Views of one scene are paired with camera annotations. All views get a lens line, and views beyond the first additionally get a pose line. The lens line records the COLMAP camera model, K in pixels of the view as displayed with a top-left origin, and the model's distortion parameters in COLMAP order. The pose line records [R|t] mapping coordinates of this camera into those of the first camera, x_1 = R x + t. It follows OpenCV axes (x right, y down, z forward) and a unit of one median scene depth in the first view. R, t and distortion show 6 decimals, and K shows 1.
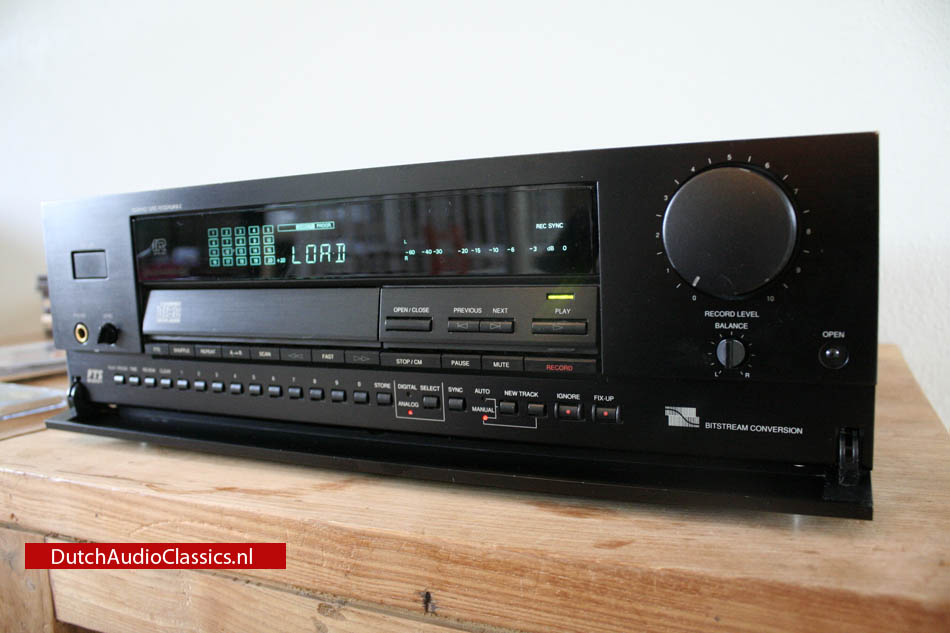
lens RADIAL K [[769.1, 0, 475.0], [0, 769.1, 316.5], [0, 0, 1]] dist [-0.166780, 0.126878]
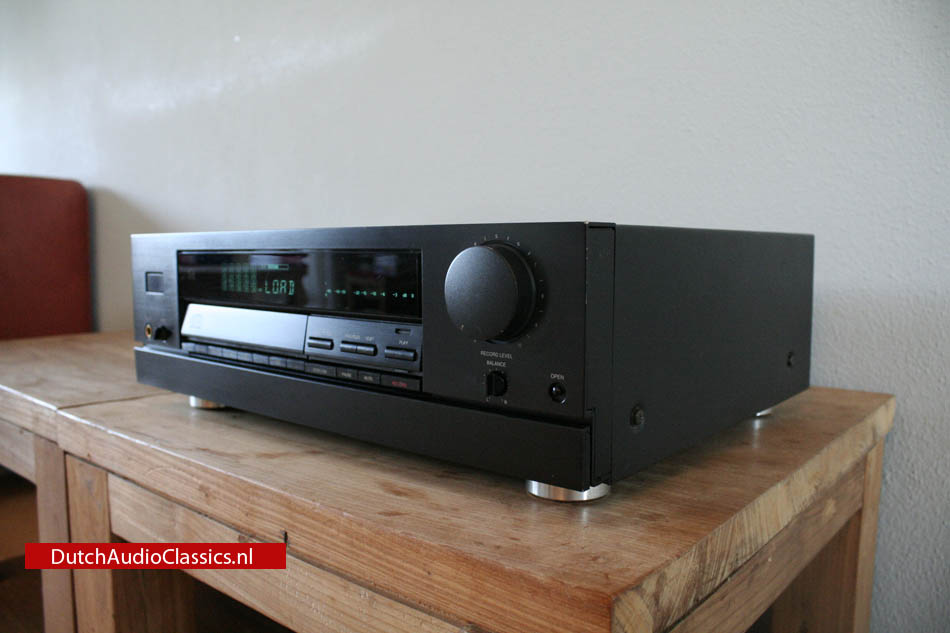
lens RADIAL K [[769.1, 0, 475.0], [0, 769.1, 316.5], [0, 0, 1]] dist [-0.166780, 0.126878]
pose [[0.964440, 0.062220, -0.256875, 0.539411], [-0.065166, 0.997870, -0.002964, -0.053043], [0.256144, 0.019598, 0.966440, -0.256080]]
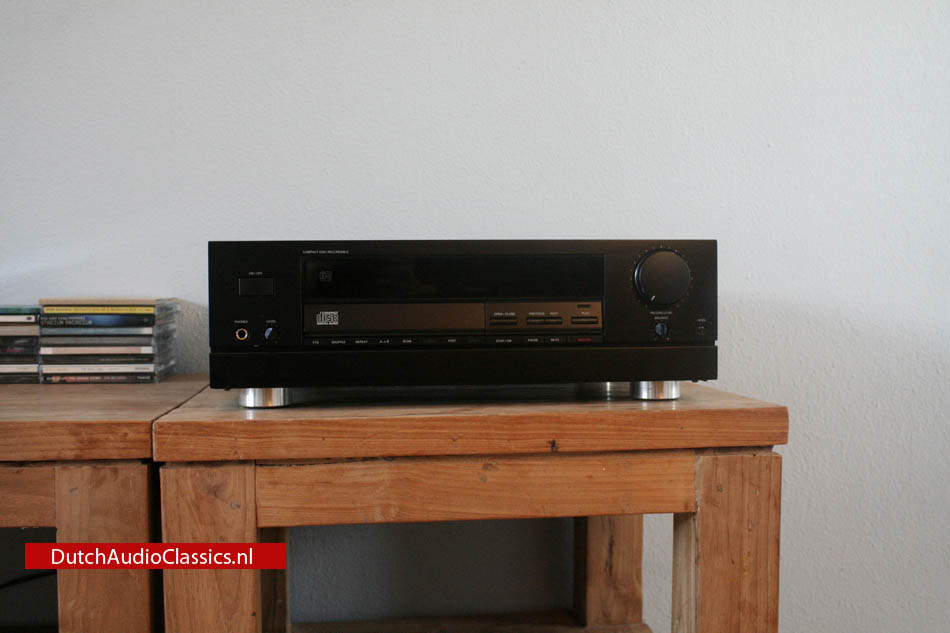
lens RADIAL K [[1066.5, 0, 475.0], [0, 1066.5, 316.5], [0, 0, 1]] dist [-0.082880, -0.000556]
pose [[0.857804, 0.022058, 0.513504, -1.556210], [0.029720, 0.995278, -0.092401, 0.248485], [-0.513117, 0.094523, 0.853098, -1.277373]]
